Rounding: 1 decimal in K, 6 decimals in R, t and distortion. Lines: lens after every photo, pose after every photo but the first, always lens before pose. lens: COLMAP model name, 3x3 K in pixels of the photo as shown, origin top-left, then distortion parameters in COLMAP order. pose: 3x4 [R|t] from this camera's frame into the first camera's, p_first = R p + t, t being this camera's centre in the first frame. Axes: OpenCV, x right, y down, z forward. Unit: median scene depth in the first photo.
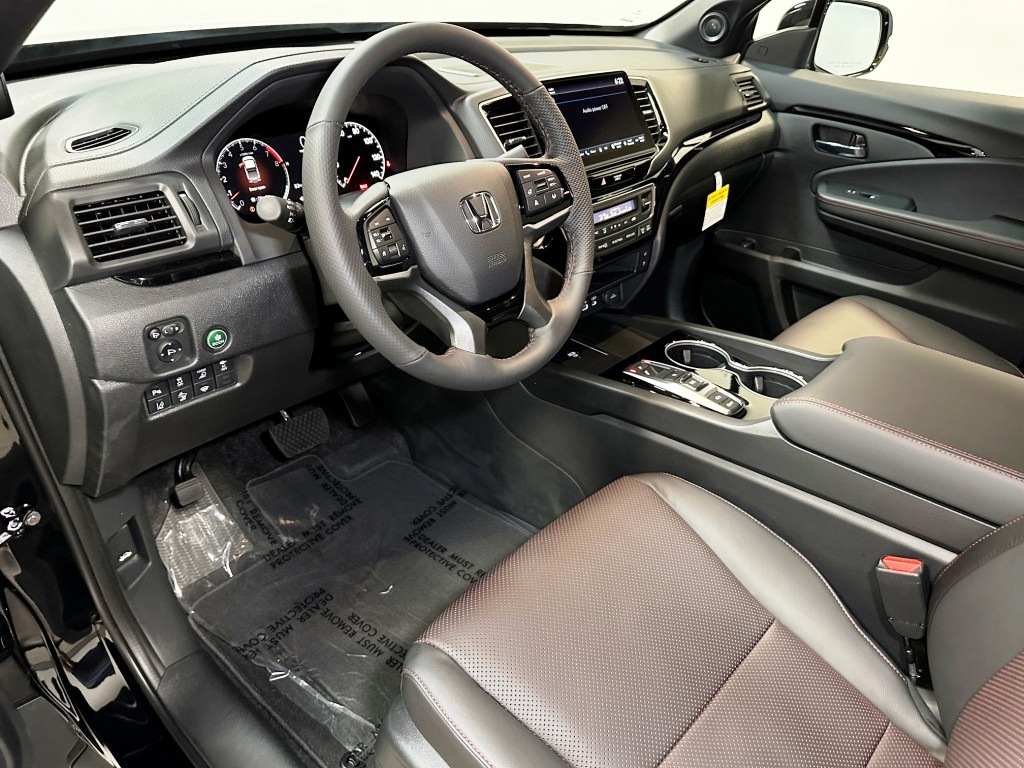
lens RADIAL K [[739.9, 0, 512.0], [0, 739.9, 384.0], [0, 0, 1]] dist [0.144865, -0.320558]
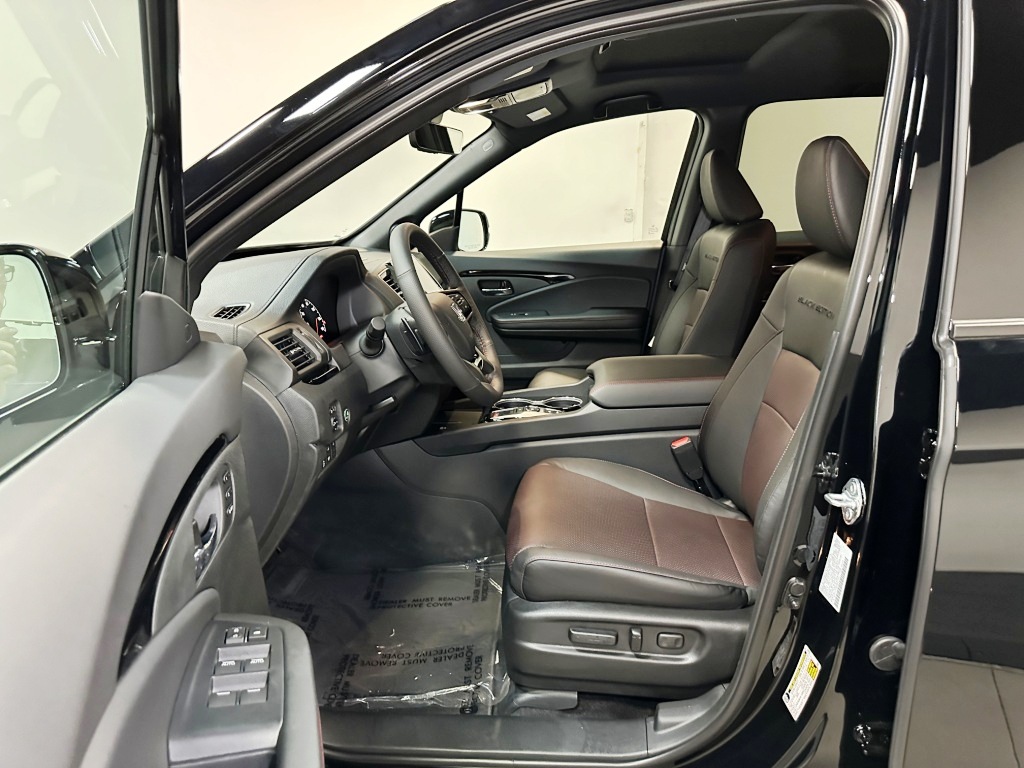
lens RADIAL K [[739.9, 0, 512.0], [0, 739.9, 384.0], [0, 0, 1]] dist [0.144865, -0.320558]
pose [[0.781995, -0.232931, 0.578124, -0.523659], [0.388205, 0.907685, -0.159387, 0.137533], [-0.487628, 0.349070, 0.800230, -0.228272]]
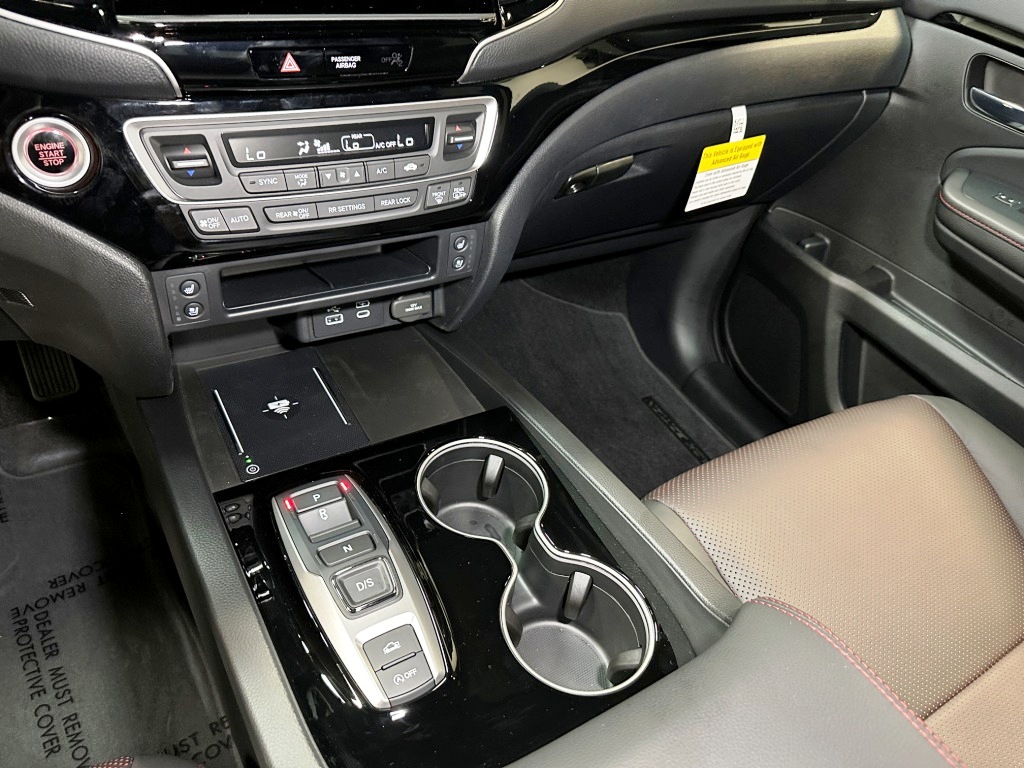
lens RADIAL K [[750.9, 0, 512.0], [0, 750.9, 384.0], [0, 0, 1]] dist [0.074567, -0.116314]
pose [[0.951118, 0.261607, -0.164125, 0.258466], [-0.236925, 0.958989, 0.155582, -0.141897], [0.198096, -0.109092, 0.974093, 0.433859]]
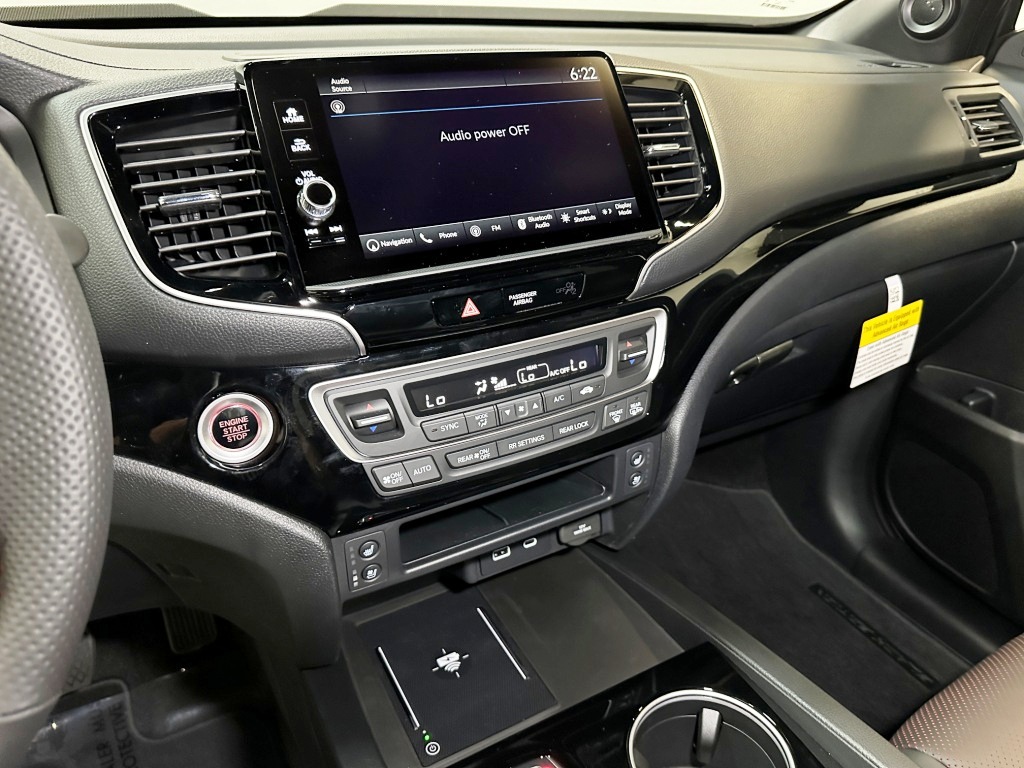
lens RADIAL K [[748.0, 0, 513.3], [0, 748.0, 366.8], [0, 0, 1]] dist [0.100276, -0.148929]
pose [[0.944025, 0.108838, -0.311400, 0.199144], [-0.134844, 0.988851, -0.063172, -0.158078], [0.301053, 0.101626, 0.948177, 0.458009]]
